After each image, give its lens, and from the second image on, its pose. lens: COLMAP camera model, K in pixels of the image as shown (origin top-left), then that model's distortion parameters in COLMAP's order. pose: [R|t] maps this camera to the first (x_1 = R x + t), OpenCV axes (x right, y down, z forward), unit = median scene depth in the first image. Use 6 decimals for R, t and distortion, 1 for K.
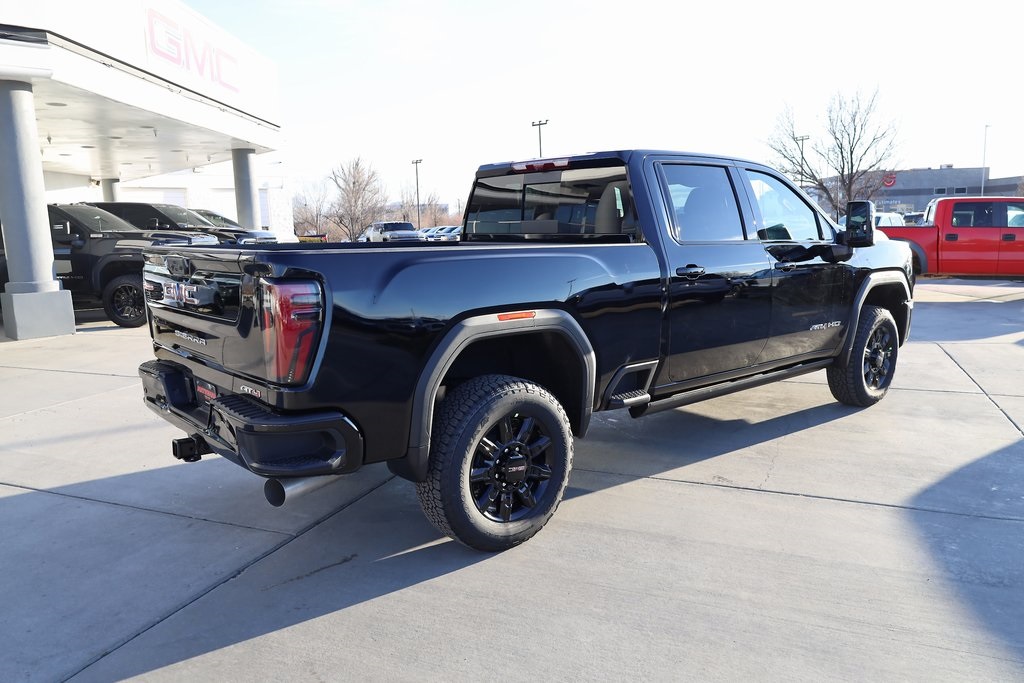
lens RADIAL K [[740.6, 0, 512.0], [0, 740.6, 341.5], [0, 0, 1]] dist [0.003407, -0.007348]
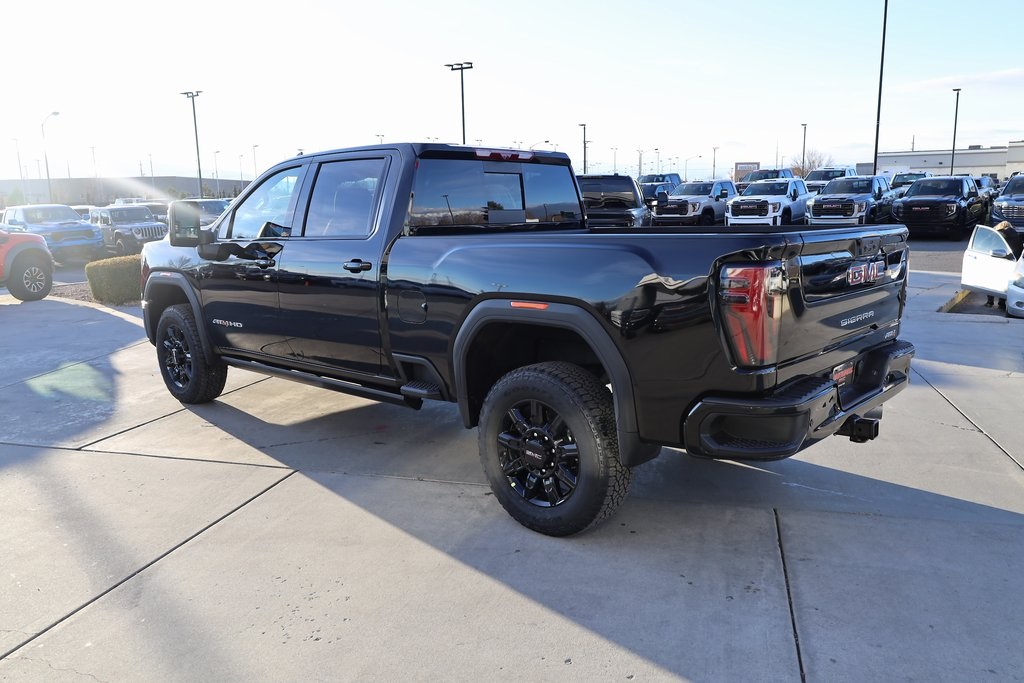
lens RADIAL K [[760.4, 0, 512.0], [0, 760.4, 341.5], [0, 0, 1]] dist [-0.011235, -0.009627]
pose [[-0.121619, -0.143058, 0.982213, -0.825544], [0.165125, 0.972853, 0.162141, -0.130031], [-0.978745, 0.181908, -0.094695, 0.930387]]
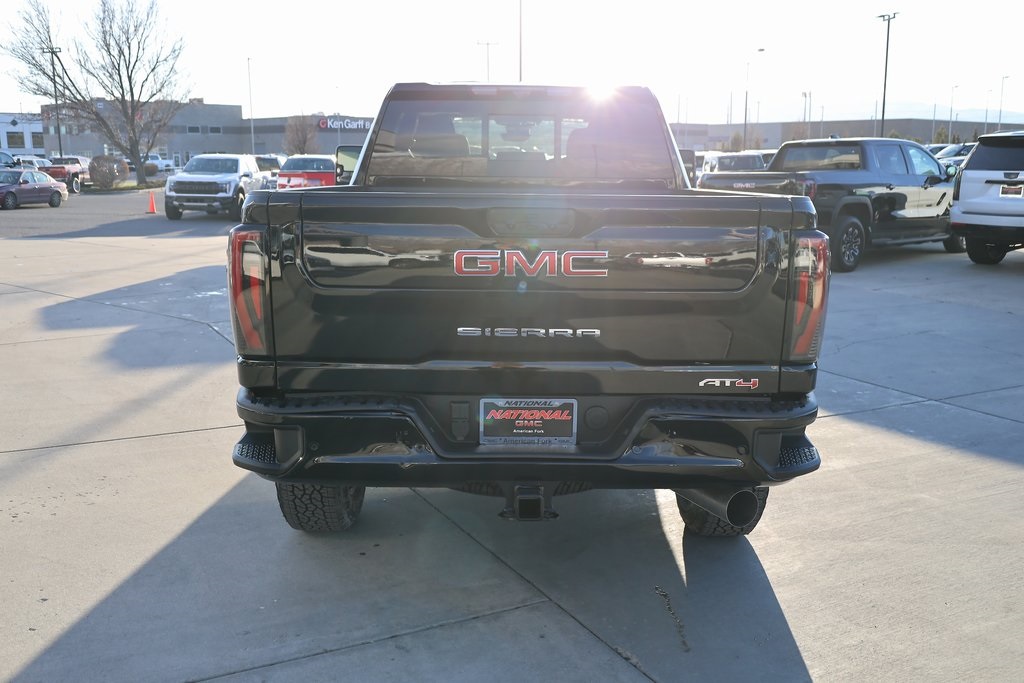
lens RADIAL K [[924.9, 0, 512.0], [0, 924.9, 341.5], [0, 0, 1]] dist [-0.006668, -0.001795]
pose [[0.644586, -0.117940, 0.755380, -0.632764], [0.093474, 0.992775, 0.075241, -0.038020], [-0.758796, 0.022109, 0.650953, 0.287771]]
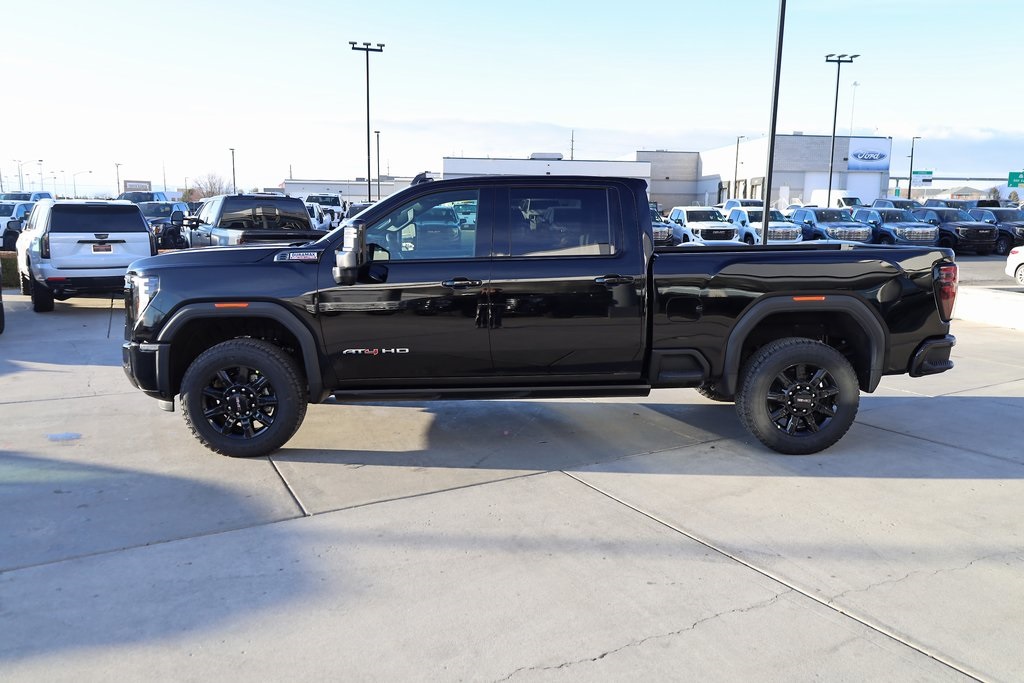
lens RADIAL K [[760.4, 0, 512.0], [0, 760.4, 341.5], [0, 0, 1]] dist [-0.011235, -0.009627]
pose [[-0.788880, -0.069446, 0.610610, -0.500351], [0.106756, 0.963002, 0.247448, -0.273033], [-0.605203, 0.260393, -0.752279, 1.772954]]
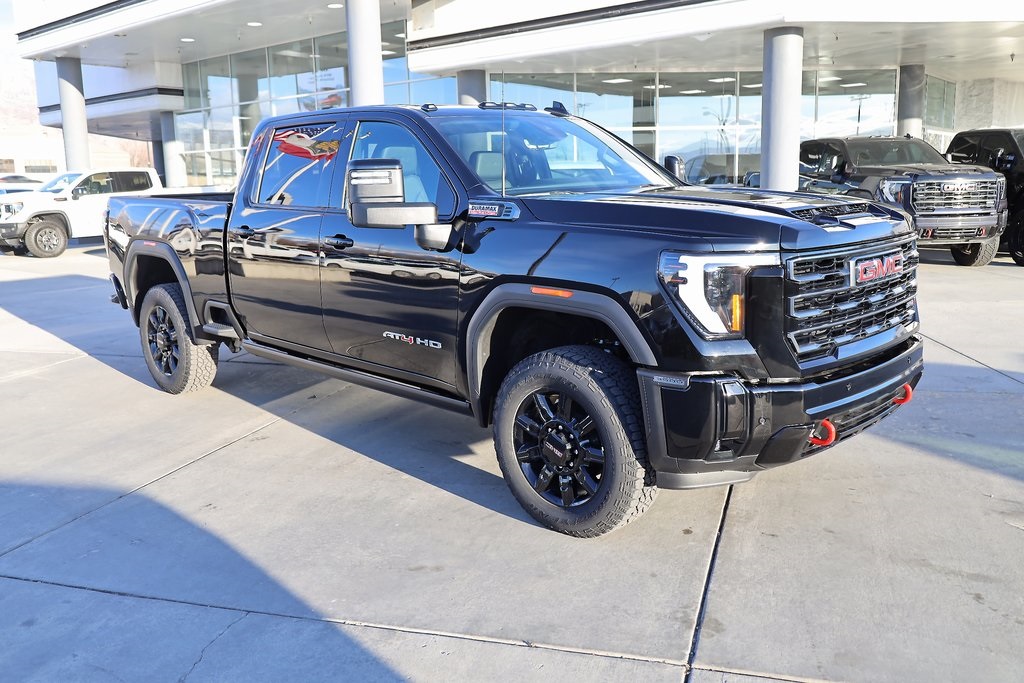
lens RADIAL K [[867.0, 0, 512.0], [0, 867.0, 341.5], [0, 0, 1]] dist [-0.020868, -0.000025]
pose [[0.075850, 0.209790, -0.974800, 1.144222], [-0.133057, 0.971003, 0.198620, -0.181402], [0.988202, 0.114638, 0.101564, 0.949441]]
